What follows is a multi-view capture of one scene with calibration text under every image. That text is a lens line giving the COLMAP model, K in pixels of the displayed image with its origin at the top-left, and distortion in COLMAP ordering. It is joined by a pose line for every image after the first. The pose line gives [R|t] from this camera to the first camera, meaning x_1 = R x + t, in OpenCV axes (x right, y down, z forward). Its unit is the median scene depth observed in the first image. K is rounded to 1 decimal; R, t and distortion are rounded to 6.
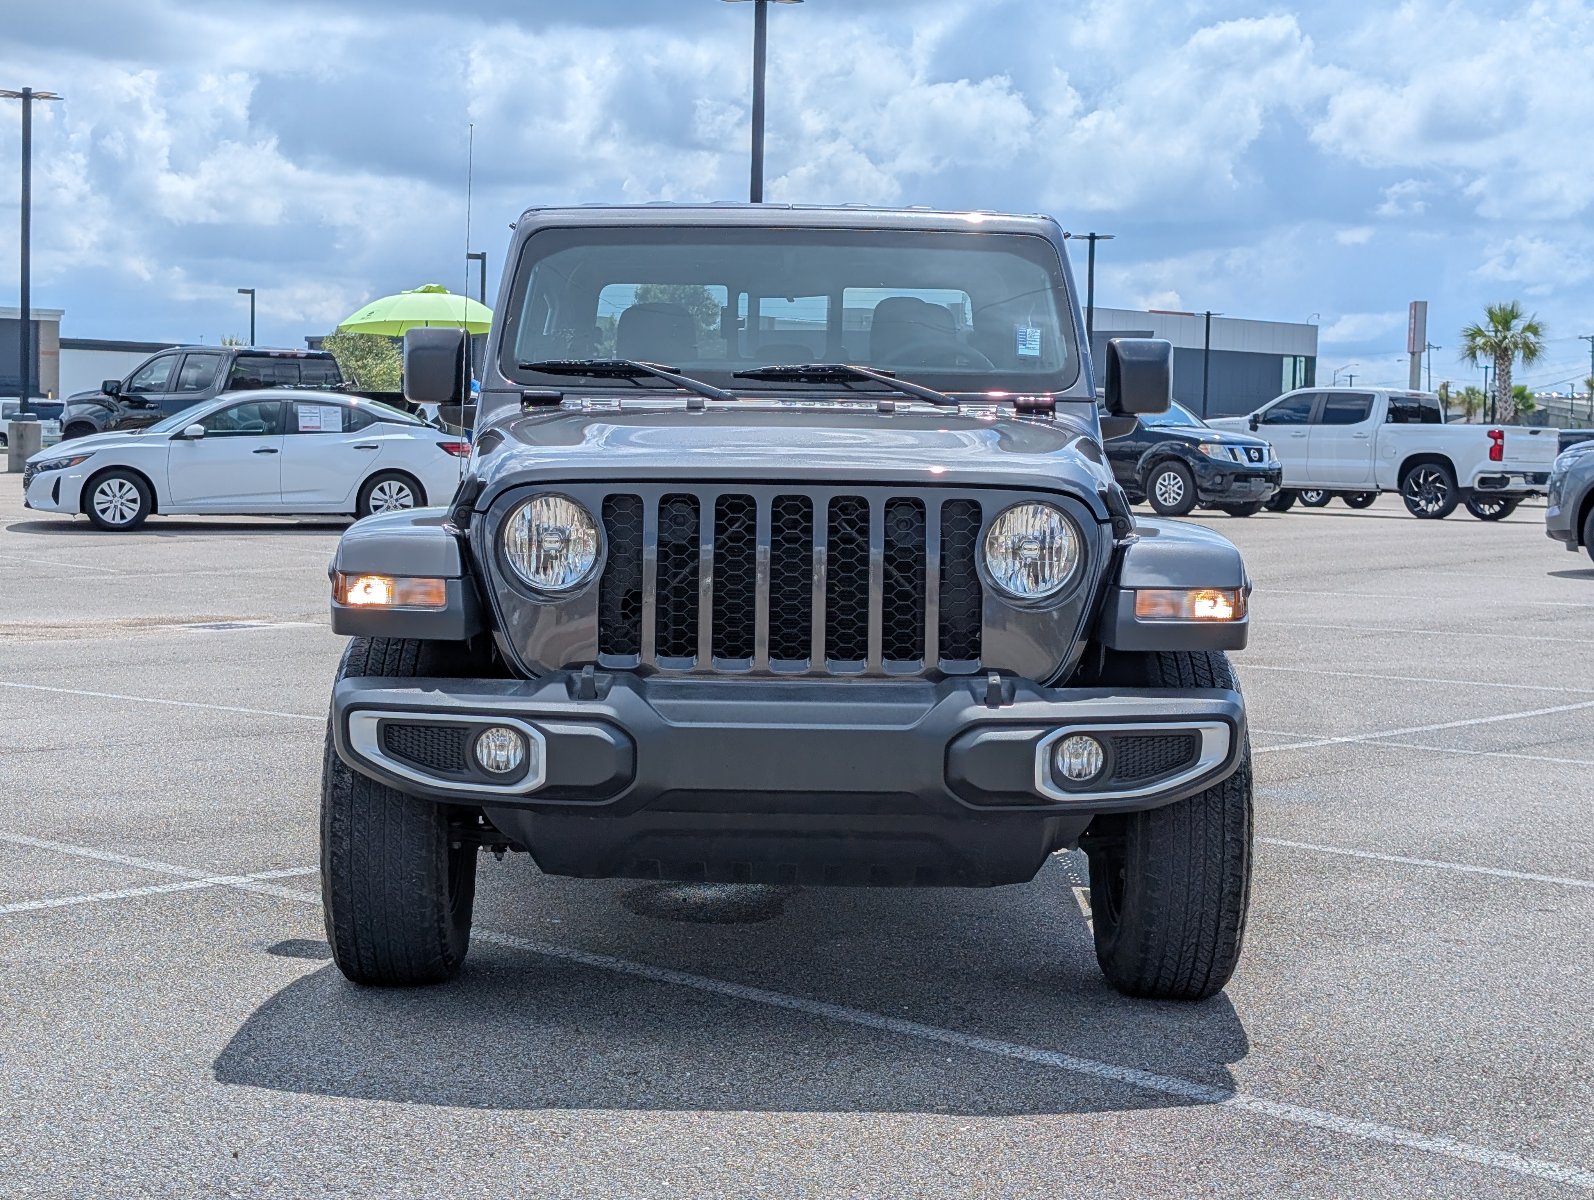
lens RADIAL K [[2639.6, 0, 798.0], [0, 2639.6, 552.0], [0, 0, 1]] dist [0.270422, -1.164323]
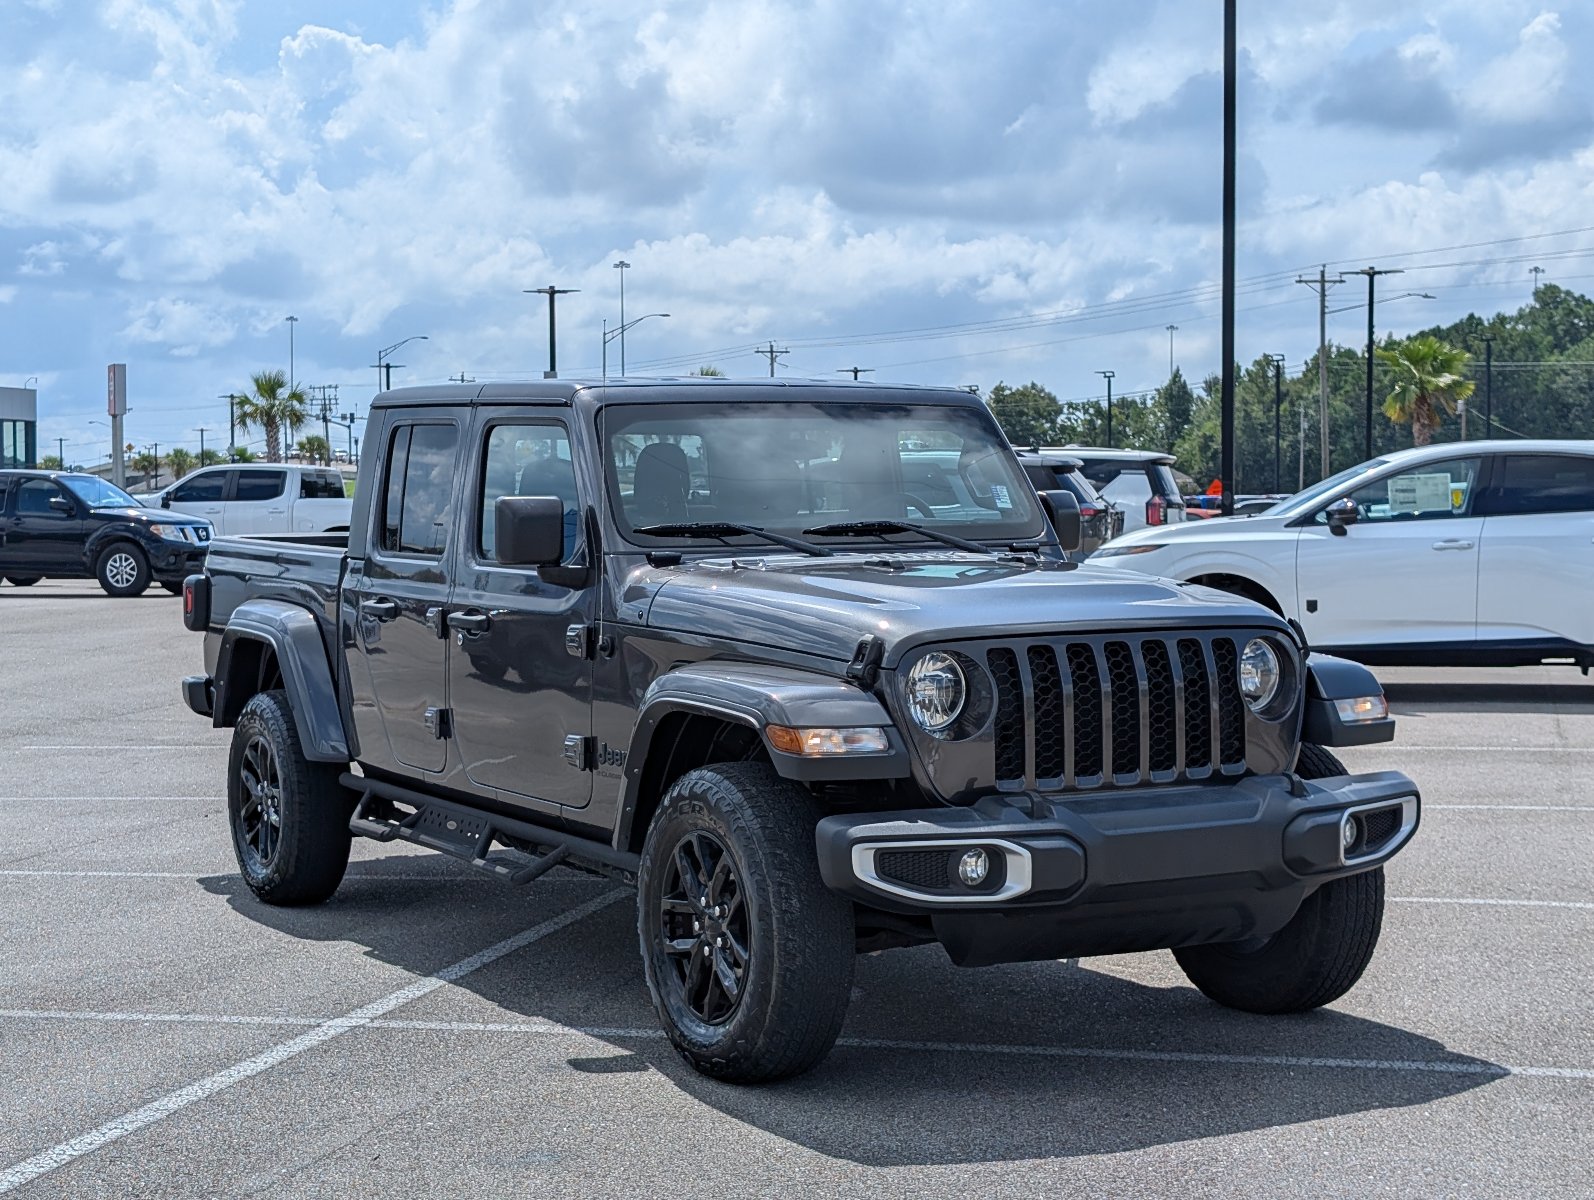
lens RADIAL K [[2614.4, 0, 793.8], [0, 2614.4, 524.2], [0, 0, 1]] dist [0.250236, -1.142978]
pose [[0.879837, -0.032939, 0.474133, -0.111217], [0.048065, 0.998648, -0.019815, -0.009146], [-0.472839, 0.040223, 0.880230, -0.003466]]
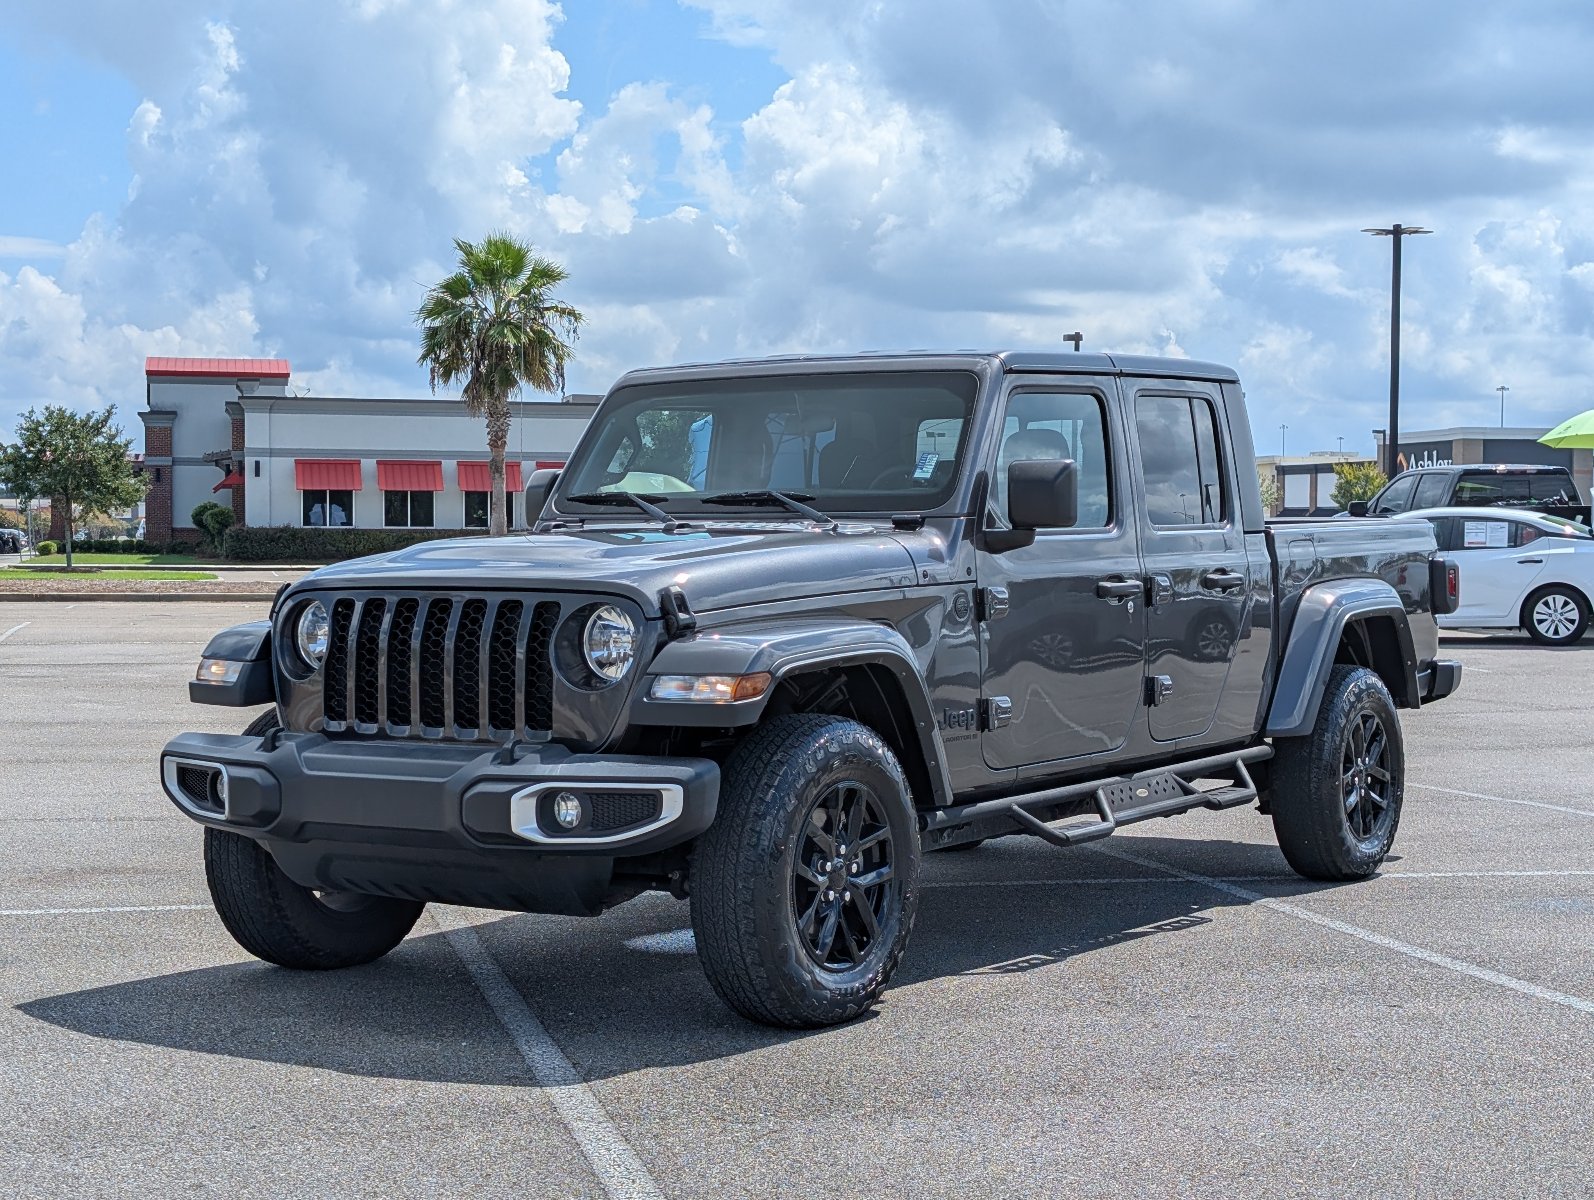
lens RADIAL K [[2639.6, 0, 798.0], [0, 2639.6, 552.0], [0, 0, 1]] dist [0.270422, -1.164323]
pose [[0.830186, -0.013857, -0.557315, 0.132249], [-0.010790, 0.999104, -0.040916, 0.001042], [0.557383, 0.039981, 0.829293, 0.004126]]
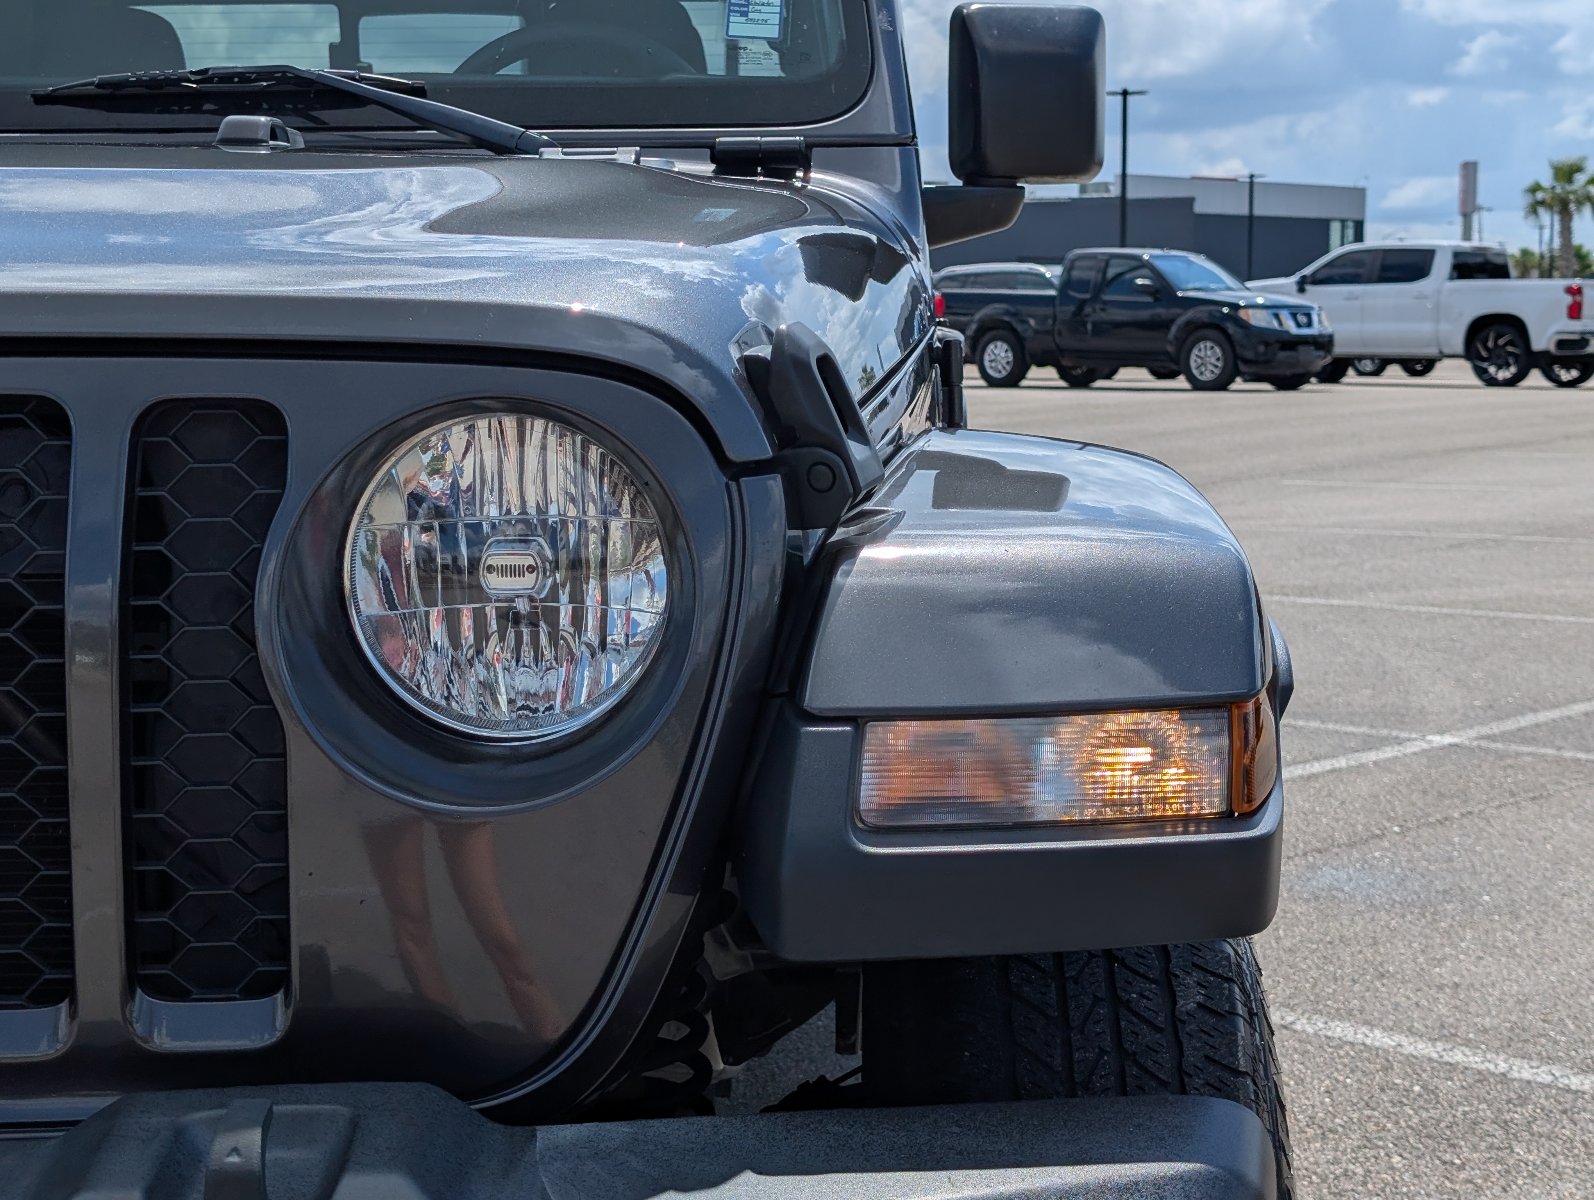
lens RADIAL K [[2614.4, 0, 793.8], [0, 2614.4, 524.2], [0, 0, 1]] dist [0.250236, -1.142978]
pose [[0.999518, -0.022015, -0.021910, 0.020912], [0.022757, 0.999155, 0.034222, -0.002494], [0.021138, -0.034704, 0.999174, 0.120906]]
